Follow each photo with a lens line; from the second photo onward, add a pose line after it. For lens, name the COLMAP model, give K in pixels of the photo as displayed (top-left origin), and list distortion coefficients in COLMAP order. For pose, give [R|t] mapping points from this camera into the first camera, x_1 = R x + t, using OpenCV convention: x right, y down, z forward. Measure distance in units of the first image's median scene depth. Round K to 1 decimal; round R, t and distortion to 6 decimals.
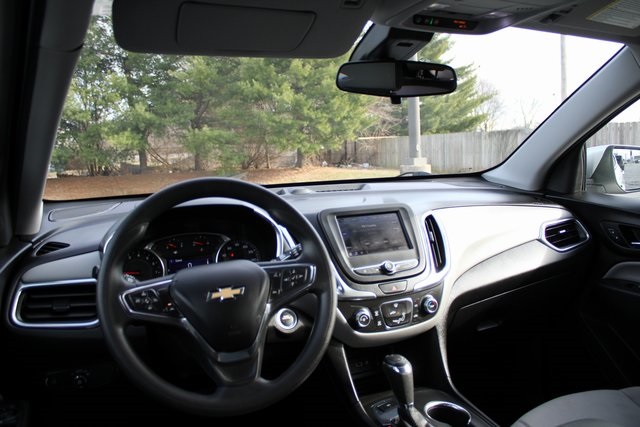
lens RADIAL K [[477.2, 0, 320.0], [0, 477.2, 213.5], [0, 0, 1]] dist [-0.173947, 0.127255]
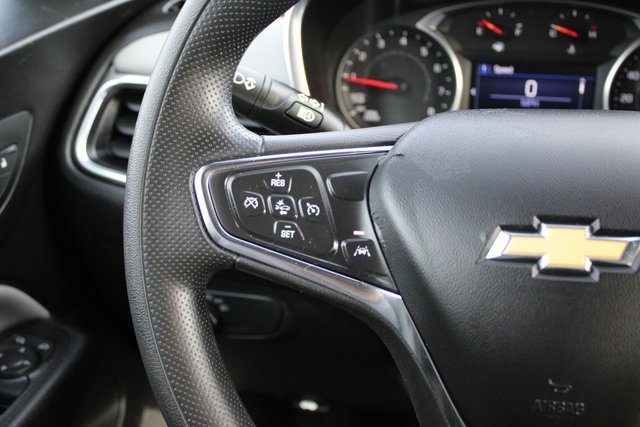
lens RADIAL K [[736.5, 0, 320.0], [0, 736.5, 213.5], [0, 0, 1]] dist [-0.086313, 0.033671]
pose [[0.791541, 0.267580, -0.549421, -0.066708], [-0.082293, 0.937528, 0.338037, 0.022713], [0.605549, -0.222356, 0.764112, 0.449018]]
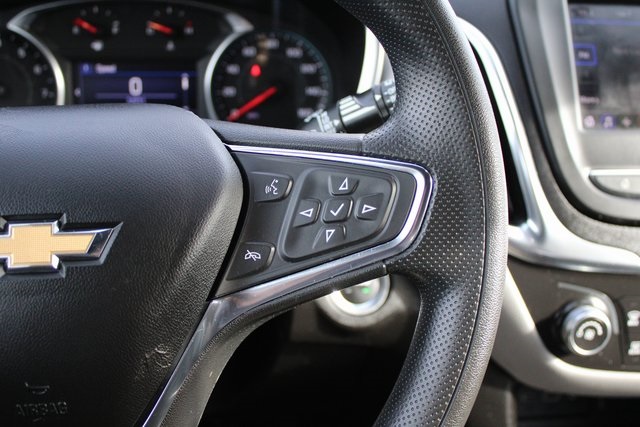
lens RADIAL K [[736.5, 0, 320.0], [0, 736.5, 213.5], [0, 0, 1]] dist [-0.086313, 0.033671]
pose [[0.951311, 0.186037, -0.245760, 0.024226], [-0.107069, 0.947116, 0.302501, 0.016171], [0.289040, -0.261460, 0.920921, 0.499622]]
